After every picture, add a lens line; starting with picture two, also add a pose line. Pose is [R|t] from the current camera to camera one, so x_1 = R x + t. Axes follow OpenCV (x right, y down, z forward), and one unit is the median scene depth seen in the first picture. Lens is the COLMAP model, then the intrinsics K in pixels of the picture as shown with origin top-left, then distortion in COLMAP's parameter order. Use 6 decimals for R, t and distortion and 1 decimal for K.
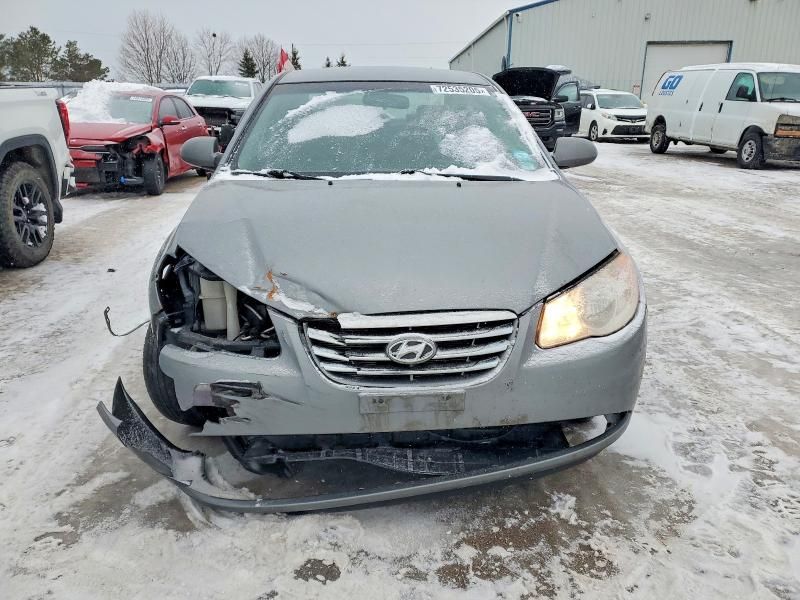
lens RADIAL K [[641.4, 0, 400.0], [0, 641.4, 300.0], [0, 0, 1]] dist [0.041783, -0.009721]
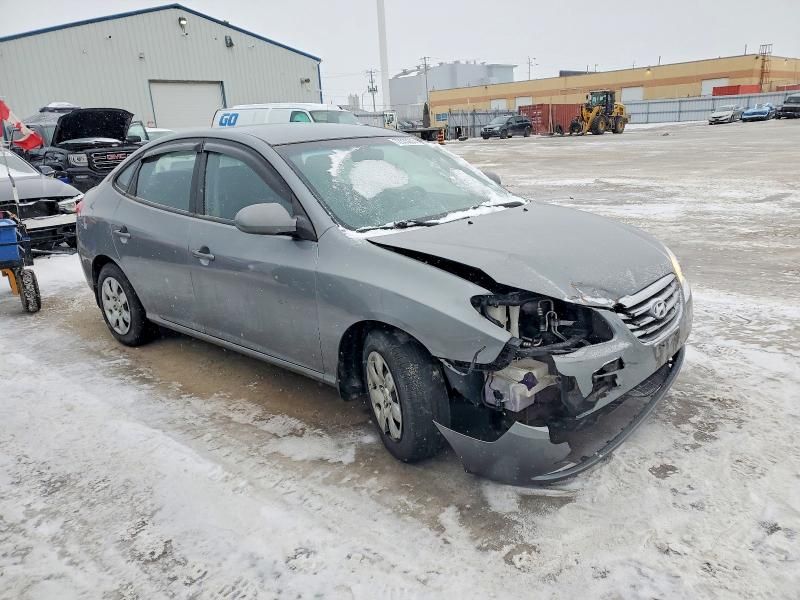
lens RADIAL K [[641.4, 0, 400.0], [0, 641.4, 300.0], [0, 0, 1]] dist [0.041783, -0.009721]
pose [[0.690683, -0.229662, 0.685720, -1.009210], [0.259868, 0.963714, 0.061019, -0.138514], [-0.674852, 0.136052, 0.725303, 0.197207]]
